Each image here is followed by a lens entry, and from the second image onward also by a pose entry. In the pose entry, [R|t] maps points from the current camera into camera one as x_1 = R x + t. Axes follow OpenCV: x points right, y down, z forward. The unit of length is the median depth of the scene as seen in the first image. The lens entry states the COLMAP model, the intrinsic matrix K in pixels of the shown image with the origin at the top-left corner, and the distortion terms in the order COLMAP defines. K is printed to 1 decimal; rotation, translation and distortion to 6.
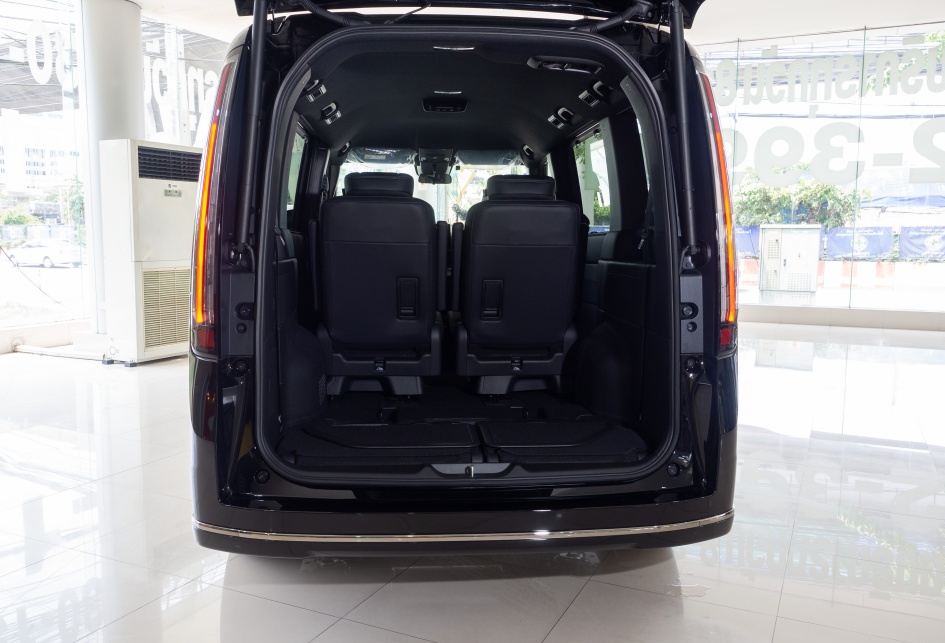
lens RADIAL K [[781.9, 0, 472.5], [0, 781.9, 321.5], [0, 0, 1]] dist [0.011831, 0.008418]
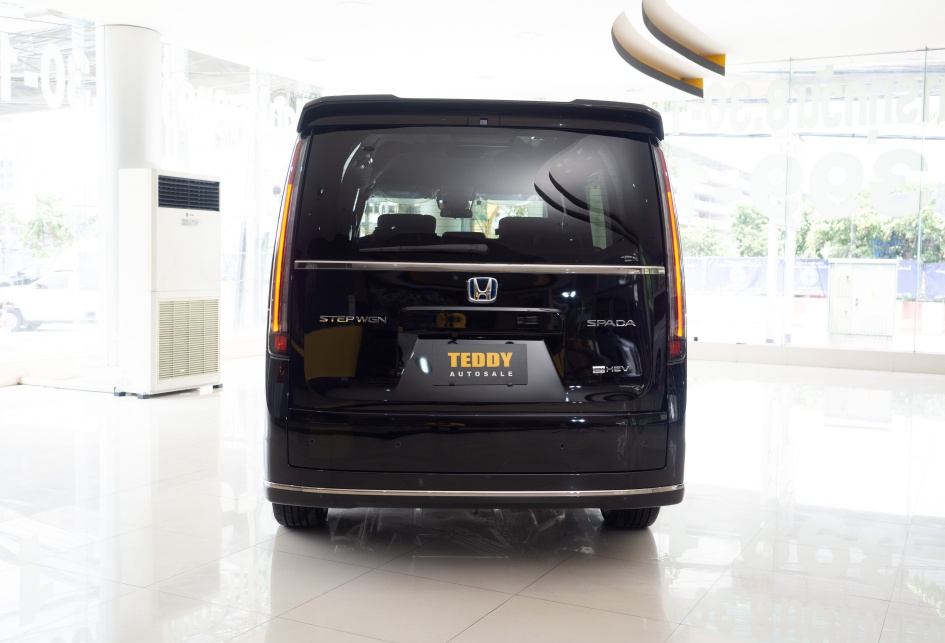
lens RADIAL K [[994.3, 0, 472.5], [0, 994.3, 321.5], [0, 0, 1]] dist [-0.006974, -0.012607]
pose [[0.999326, 0.010997, -0.035033, 0.015162], [-0.012912, 0.998408, -0.054913, 0.023633], [0.034373, 0.055329, 0.997876, -0.219873]]
